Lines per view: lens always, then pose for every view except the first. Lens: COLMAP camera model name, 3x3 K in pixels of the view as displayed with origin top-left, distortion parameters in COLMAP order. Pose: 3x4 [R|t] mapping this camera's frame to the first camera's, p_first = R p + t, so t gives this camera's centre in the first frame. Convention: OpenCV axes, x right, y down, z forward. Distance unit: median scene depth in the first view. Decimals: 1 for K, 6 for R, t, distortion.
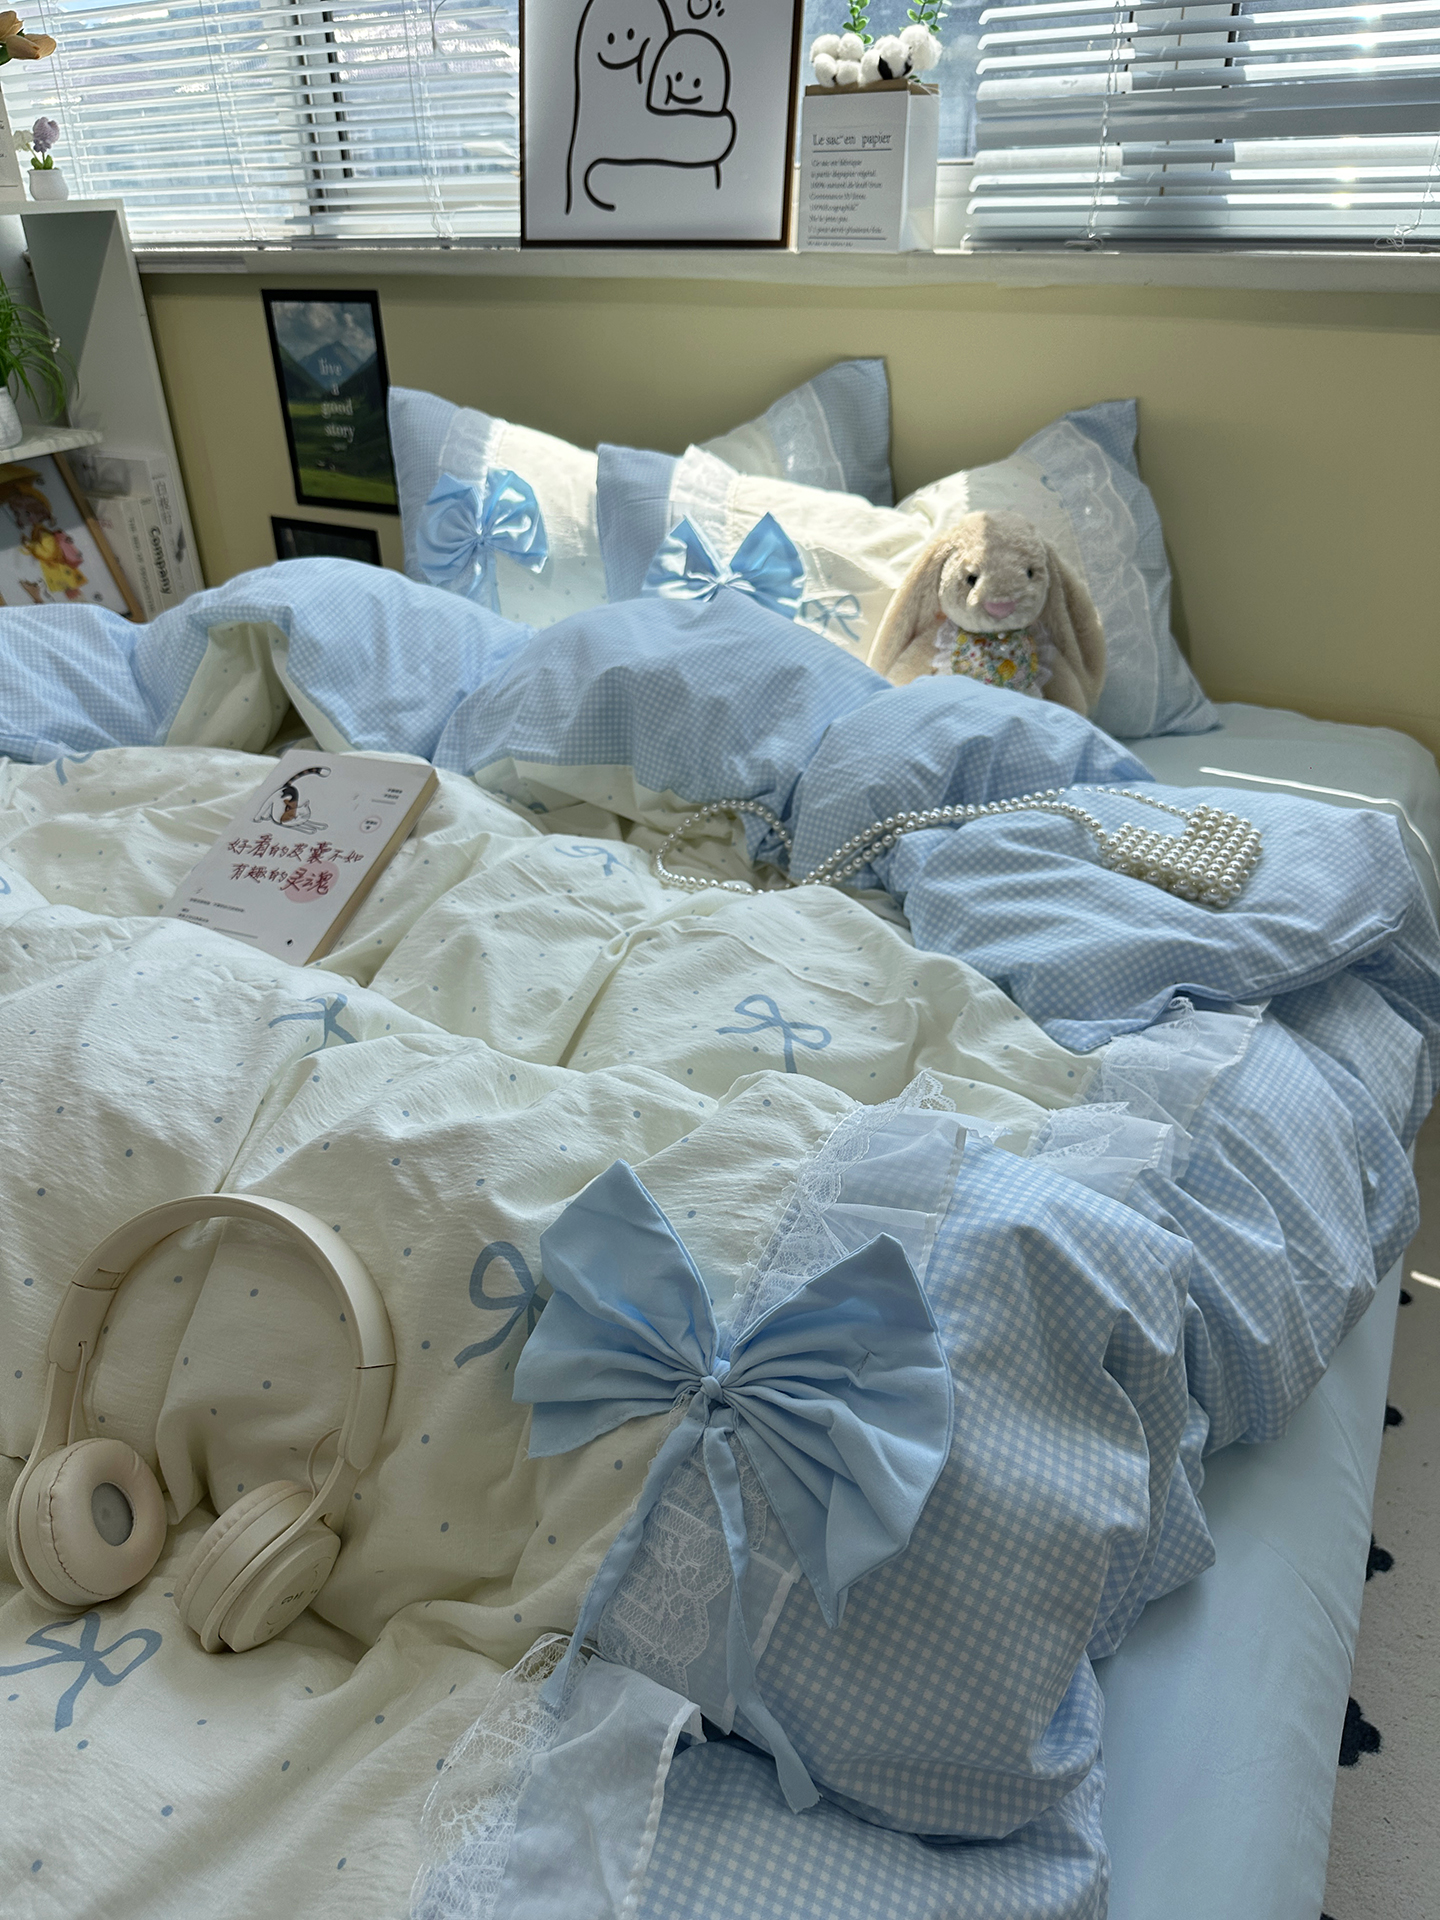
lens RADIAL K [[1404.7, 0, 705.9], [0, 1404.7, 958.8], [0, 0, 1]] dist [-0.023778, 0.002523]
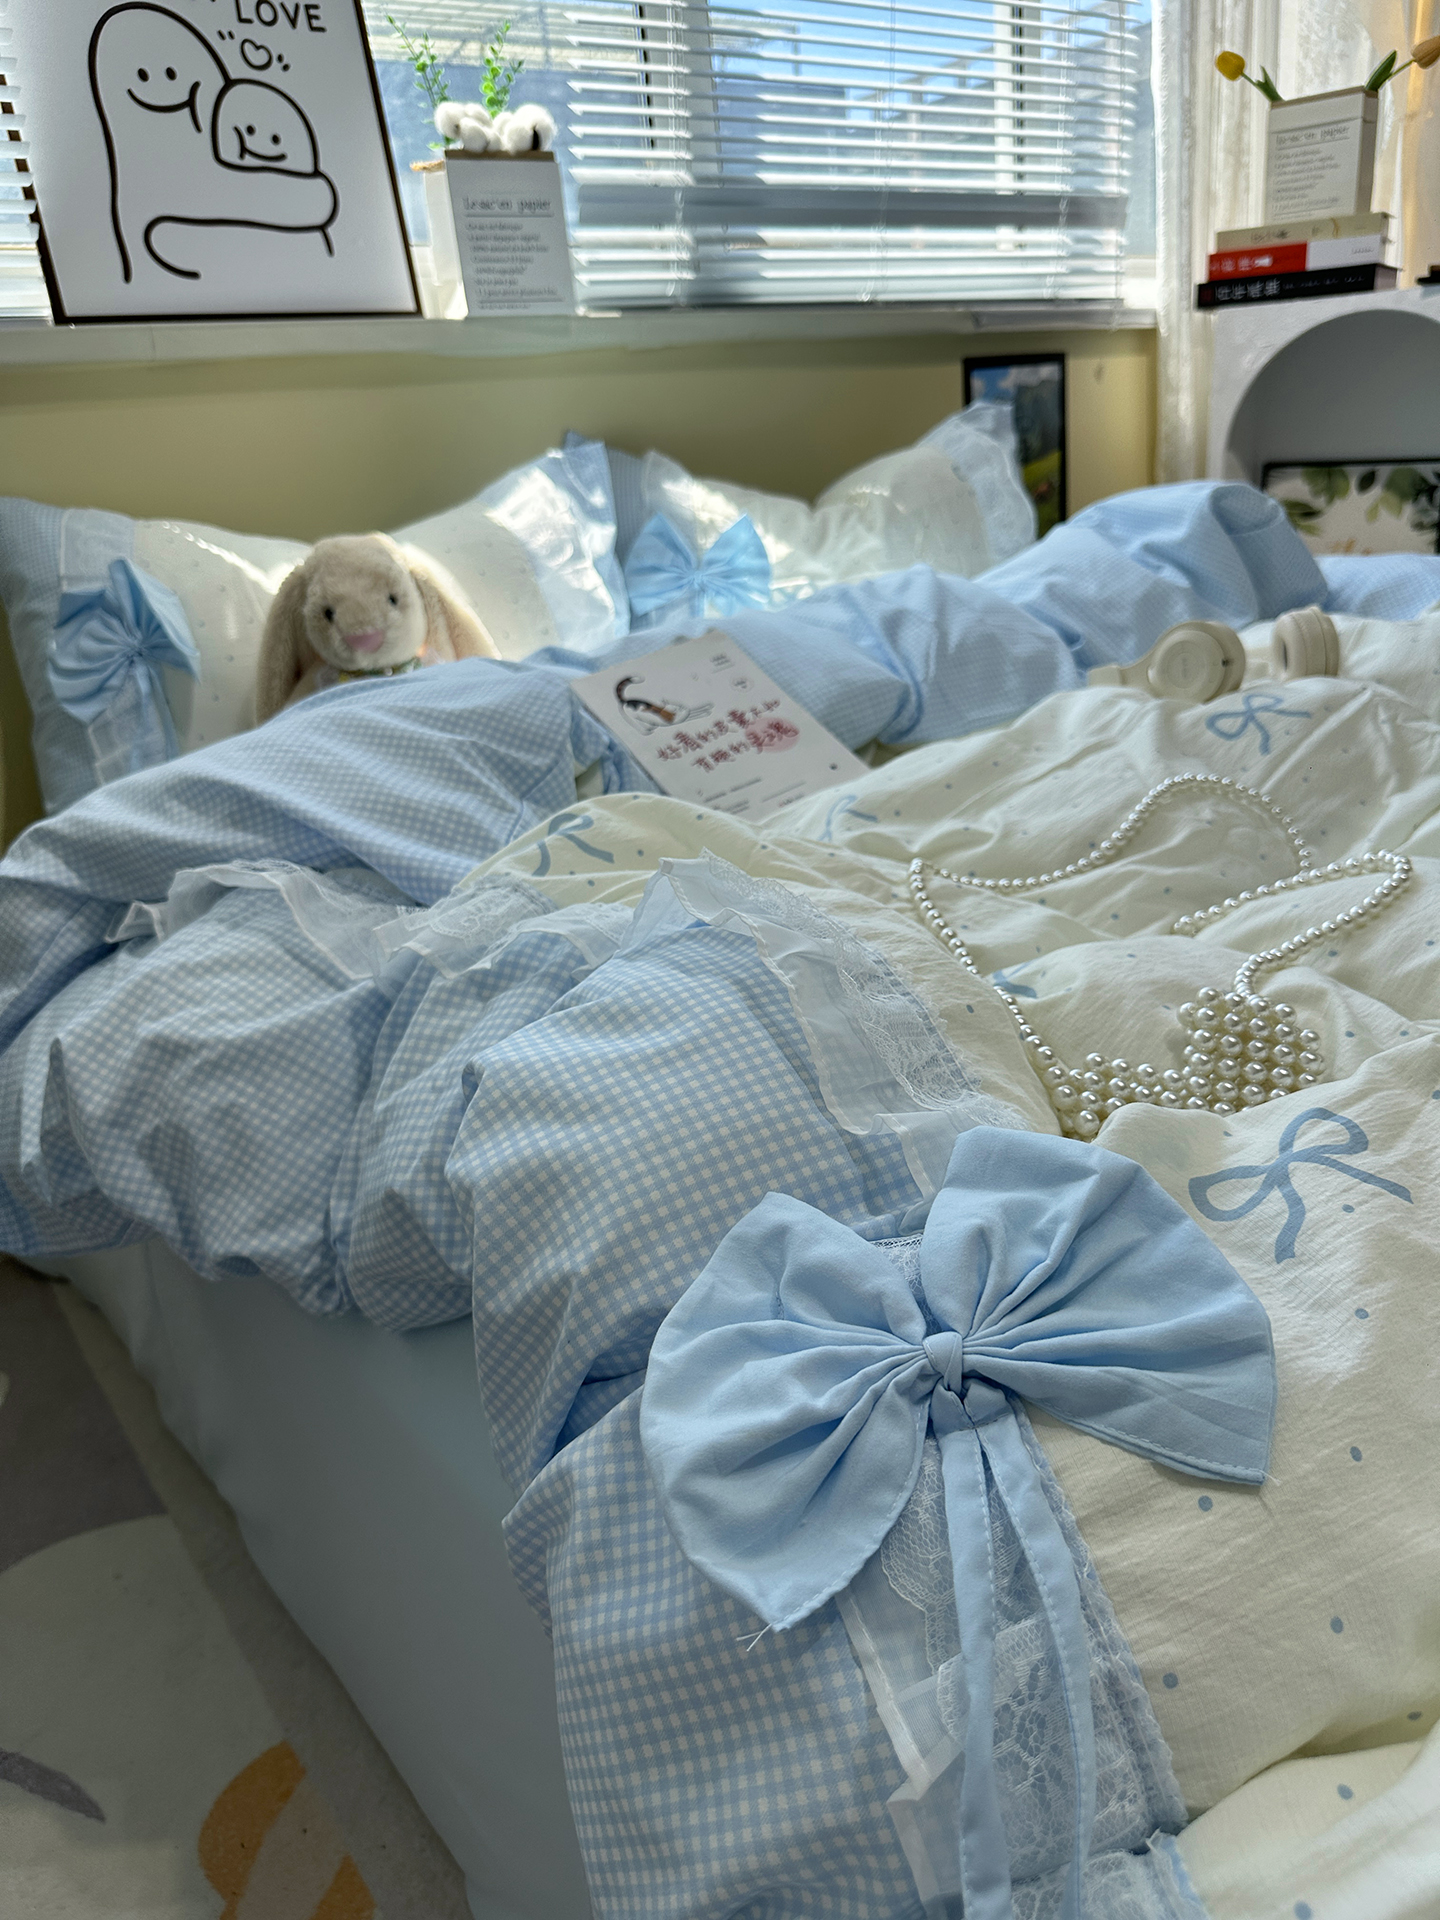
lens RADIAL K [[1404.7, 0, 736.2], [0, 1404.7, 976.5], [0, 0, 1]] dist [-0.023778, 0.002523]
pose [[0.387792, -0.332615, 0.859642, -0.810594], [0.511520, 0.853493, 0.099485, -0.119951], [-0.766789, 0.401145, 0.501117, 0.548747]]
